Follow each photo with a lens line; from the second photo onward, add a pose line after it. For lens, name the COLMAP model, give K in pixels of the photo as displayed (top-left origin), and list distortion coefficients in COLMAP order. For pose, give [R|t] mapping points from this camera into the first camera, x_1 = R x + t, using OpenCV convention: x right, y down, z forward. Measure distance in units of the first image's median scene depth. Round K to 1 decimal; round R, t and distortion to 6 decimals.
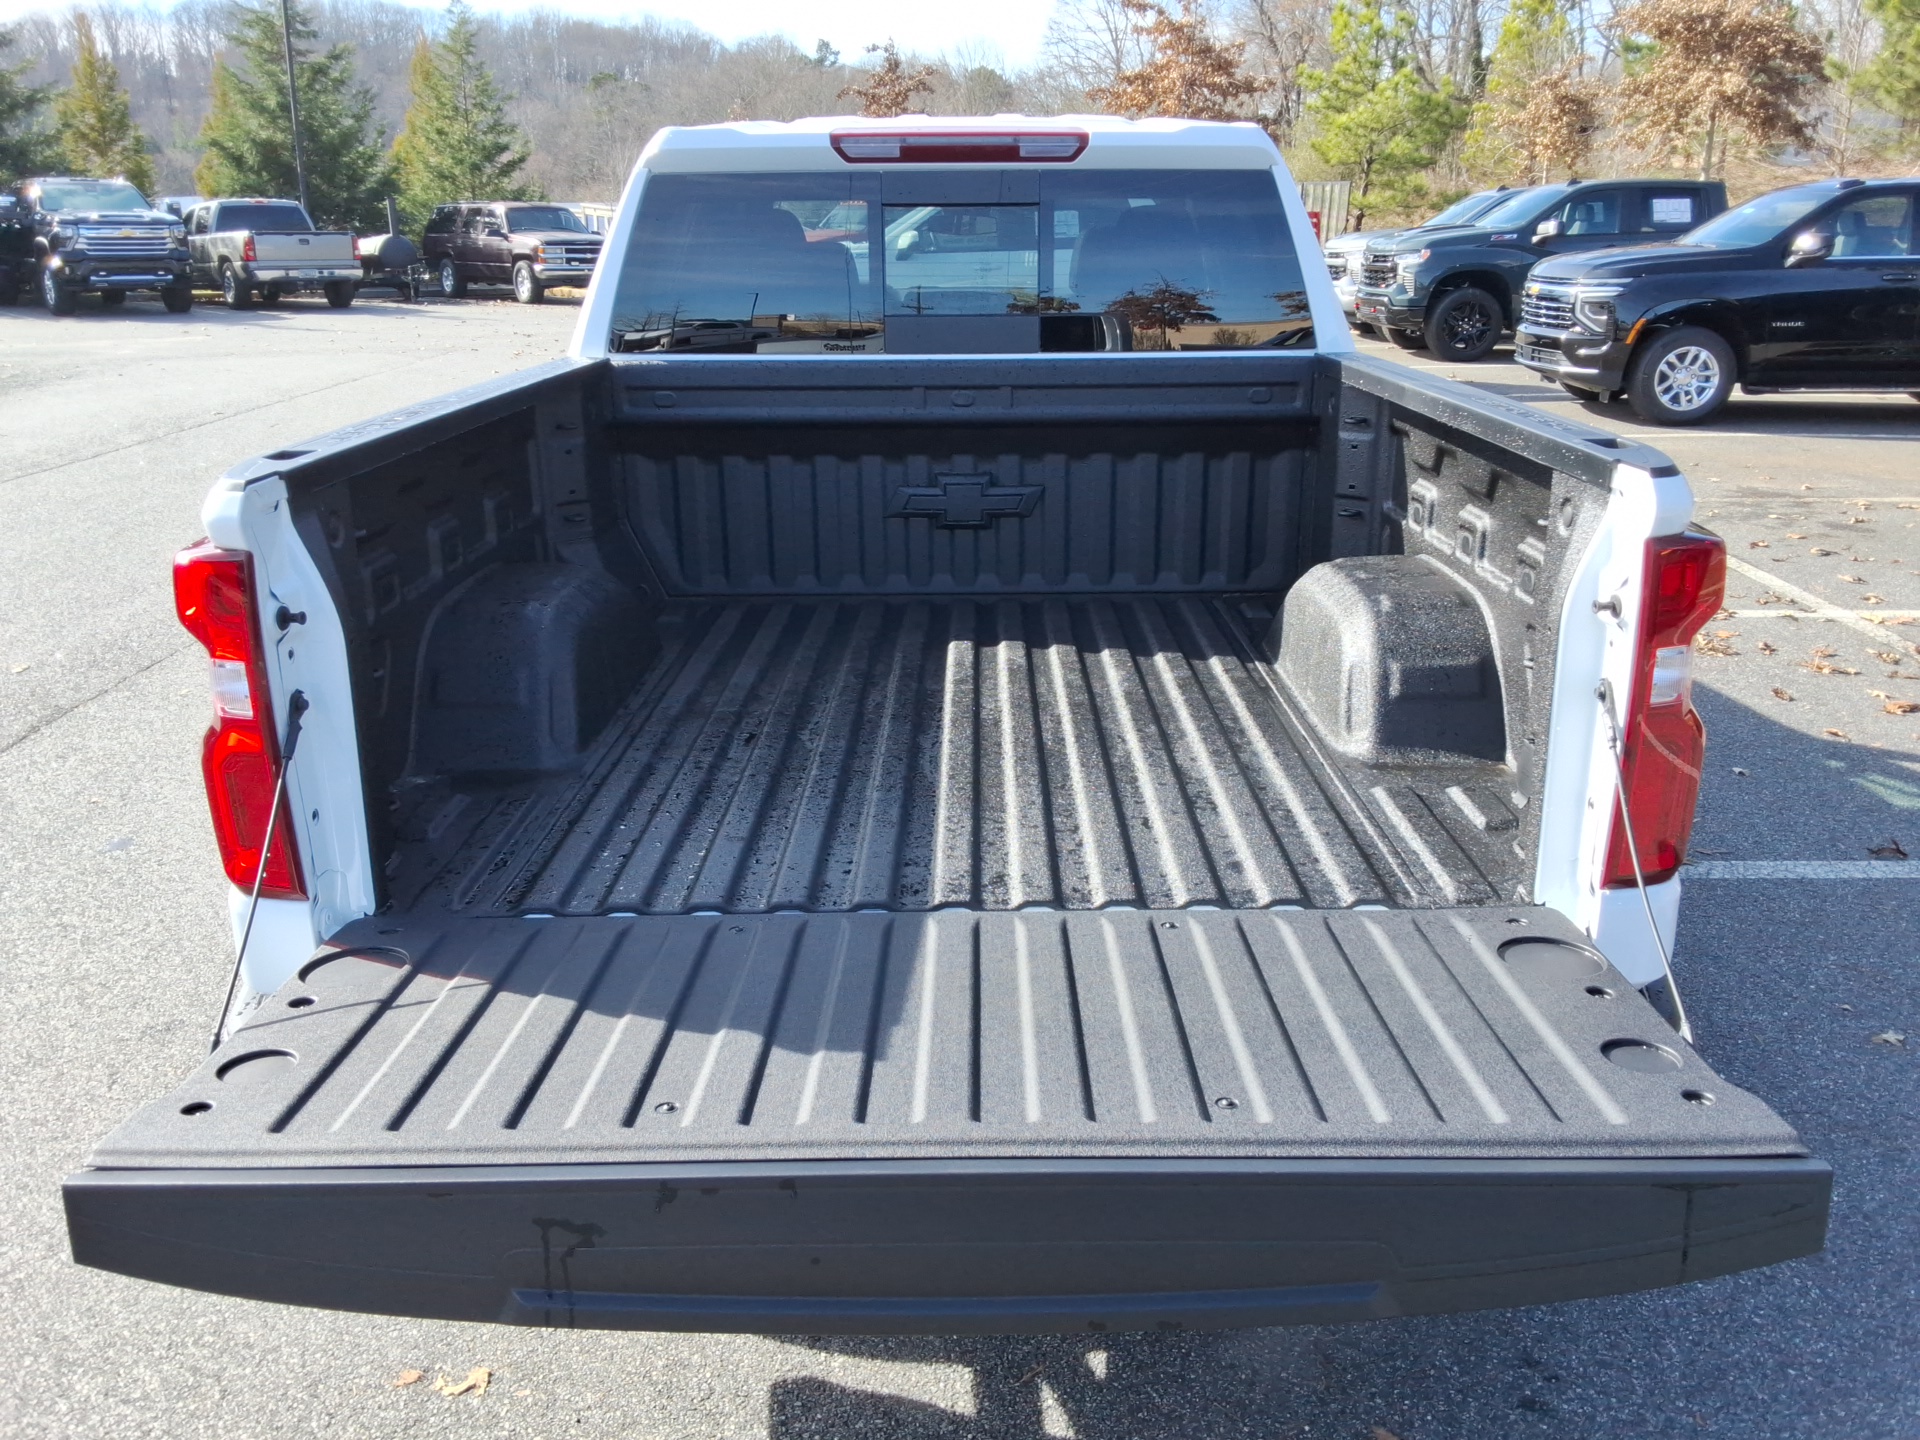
lens RADIAL K [[1538.4, 0, 978.4], [0, 1538.4, 723.3], [0, 0, 1]] dist [0.106070, -0.151222]
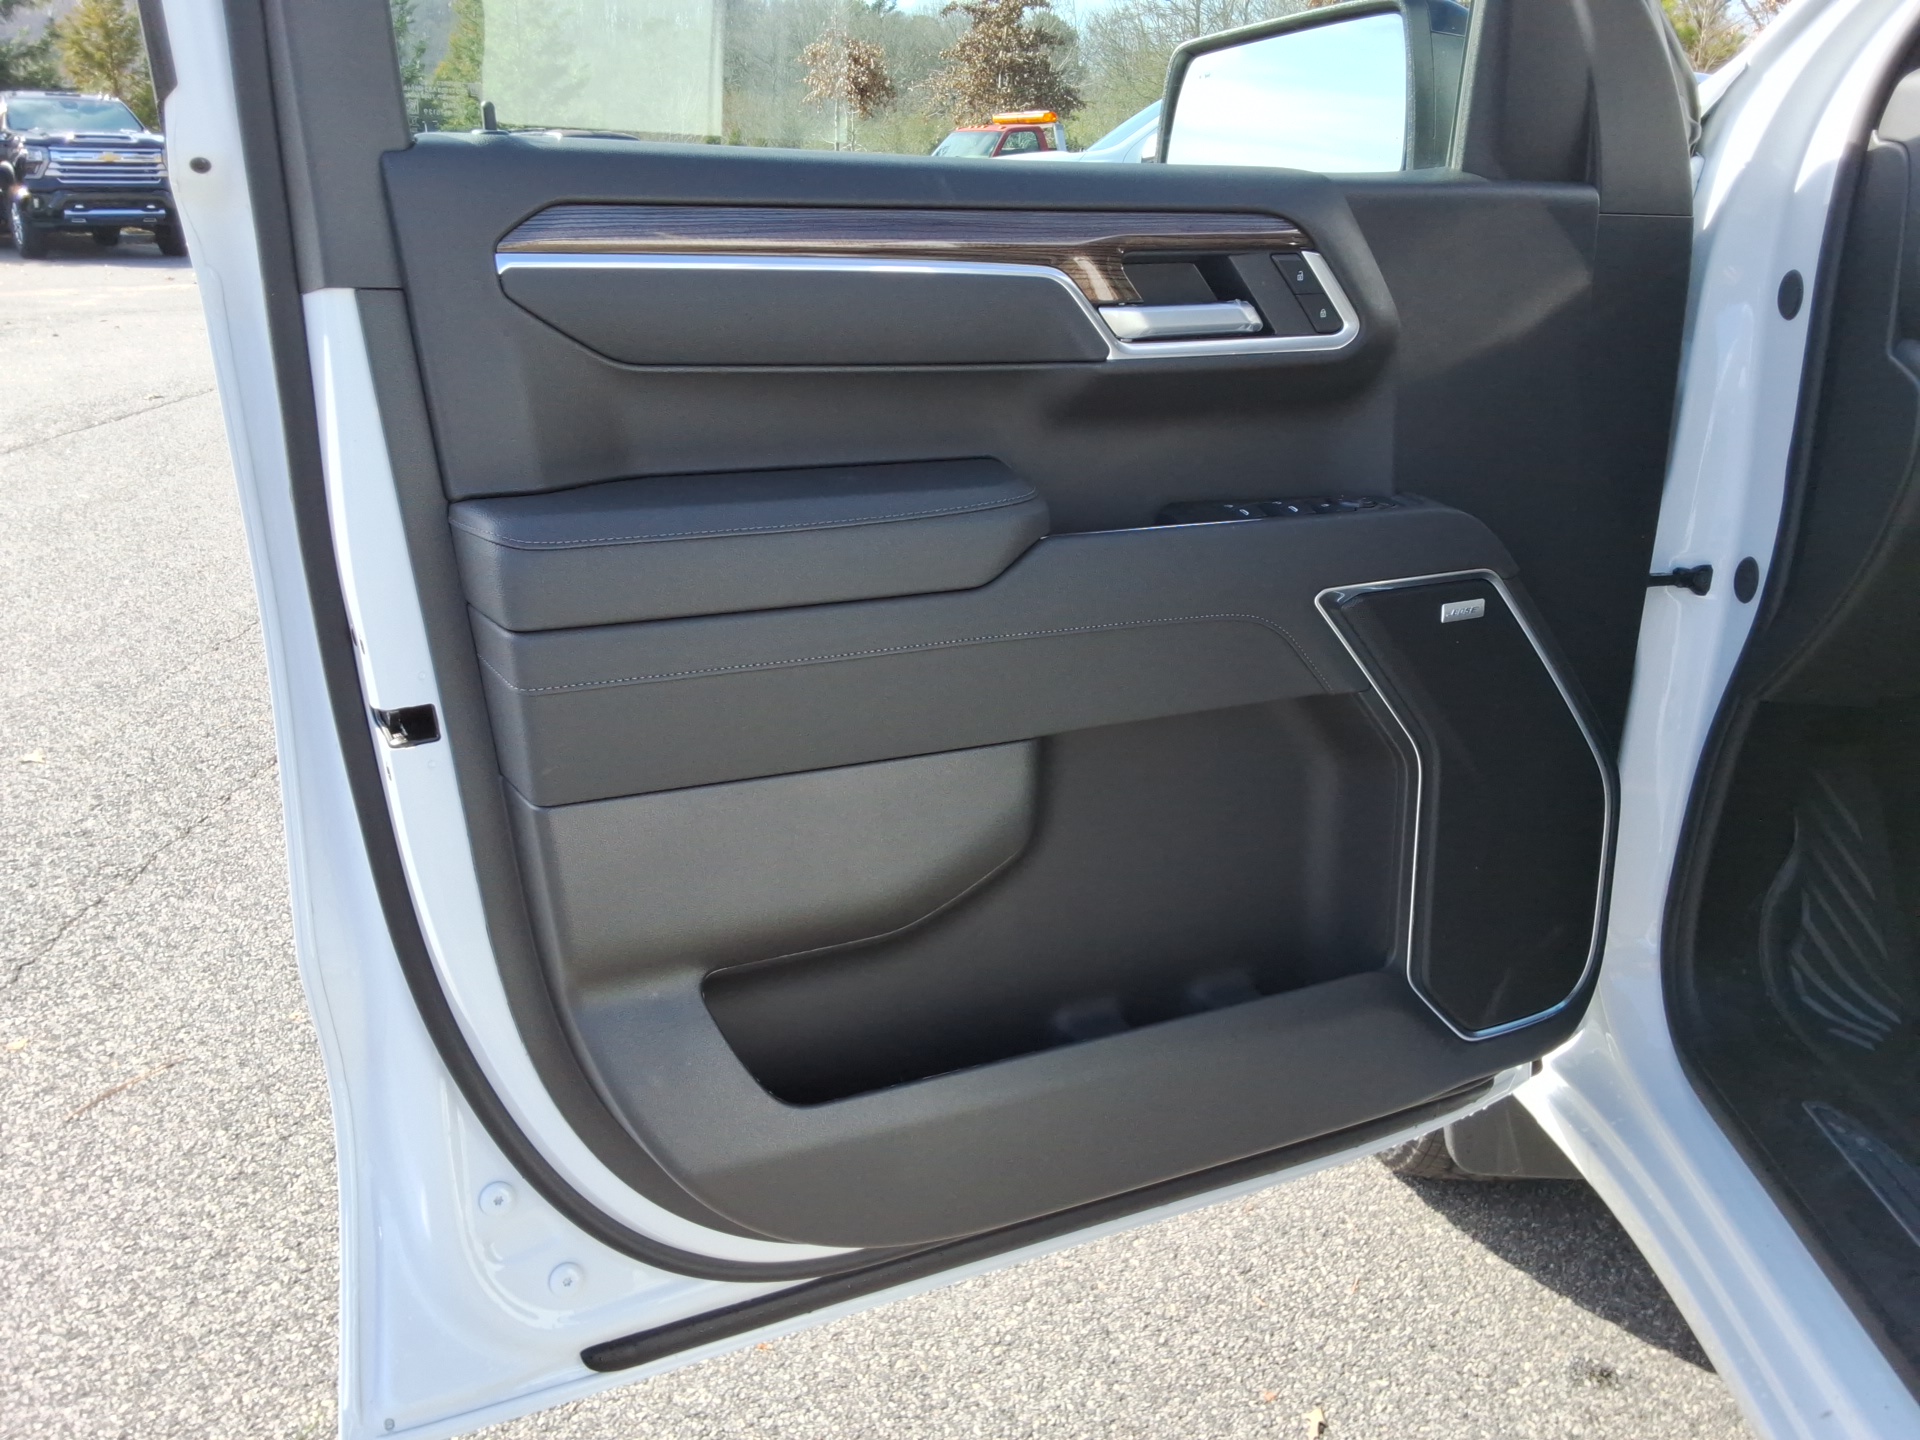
lens RADIAL K [[1538.4, 0, 972.9], [0, 1538.4, 700.9], [0, 0, 1]] dist [0.106070, -0.151222]
pose [[0.999493, 0.016684, -0.027114, -0.057142], [-0.016323, 0.999776, 0.013488, -0.041834], [0.027333, -0.013039, 0.999541, 0.169337]]
